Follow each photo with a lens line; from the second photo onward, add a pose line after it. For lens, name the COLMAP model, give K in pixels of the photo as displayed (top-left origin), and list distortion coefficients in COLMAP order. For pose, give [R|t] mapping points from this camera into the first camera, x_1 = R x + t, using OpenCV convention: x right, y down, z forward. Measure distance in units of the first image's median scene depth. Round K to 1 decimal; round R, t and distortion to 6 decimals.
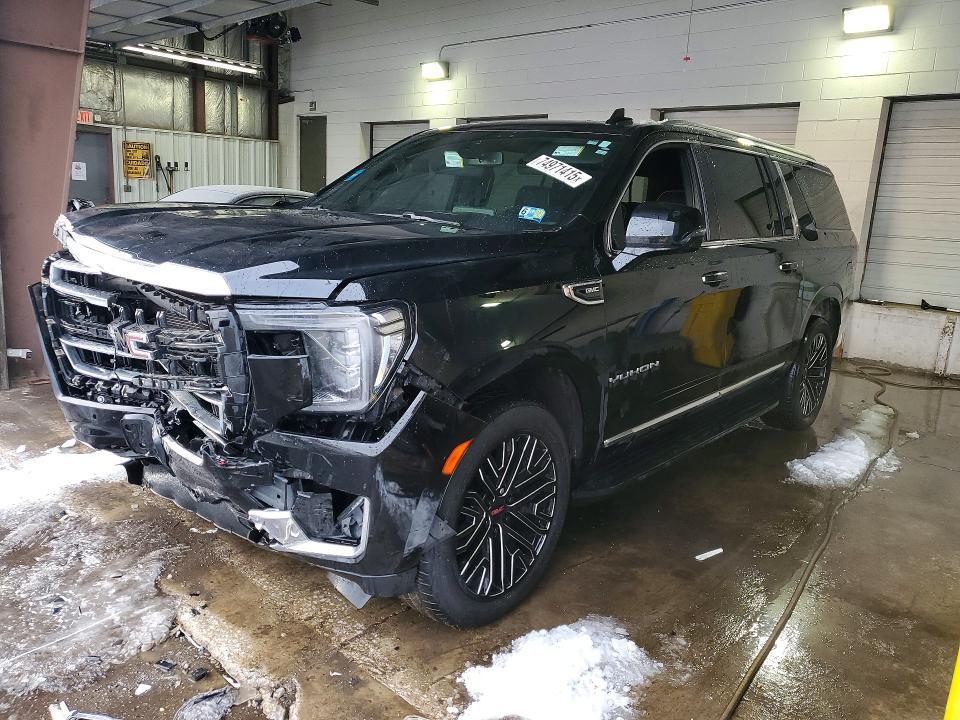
lens RADIAL K [[735.4, 0, 480.0], [0, 735.4, 360.0], [0, 0, 1]] dist [0.011483, 0.005906]
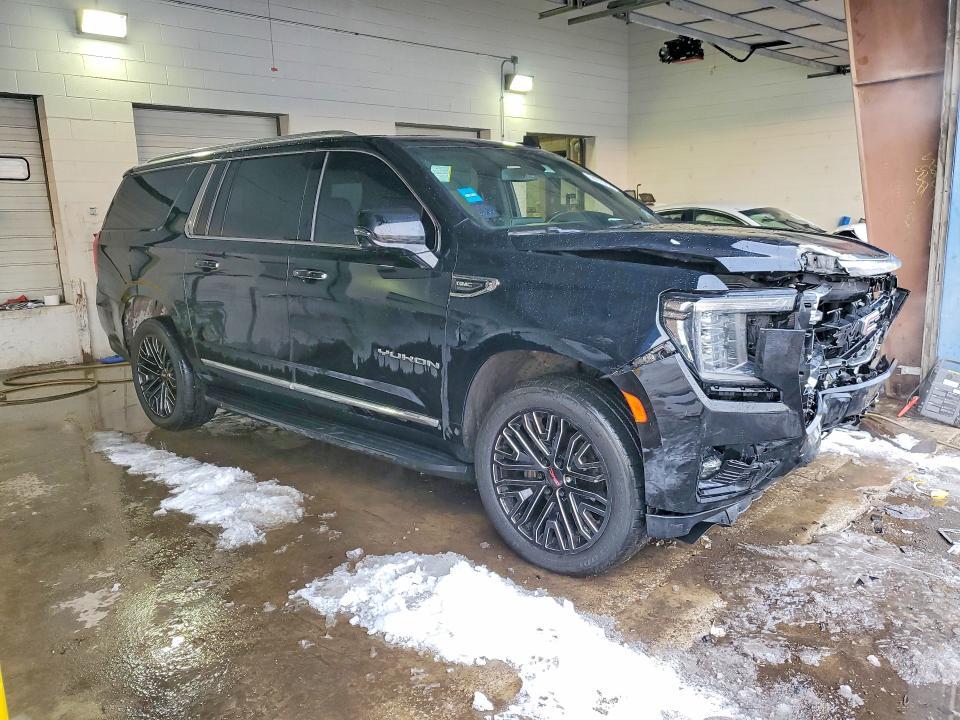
lens RADIAL K [[772.8, 0, 480.0], [0, 772.8, 360.0], [0, 0, 1]] dist [0.000248, 0.001388]
pose [[0.009575, -0.245905, 0.969247, -1.251106], [0.239340, 0.941680, 0.236547, -0.311127], [-0.970889, 0.229715, 0.067872, 1.081121]]
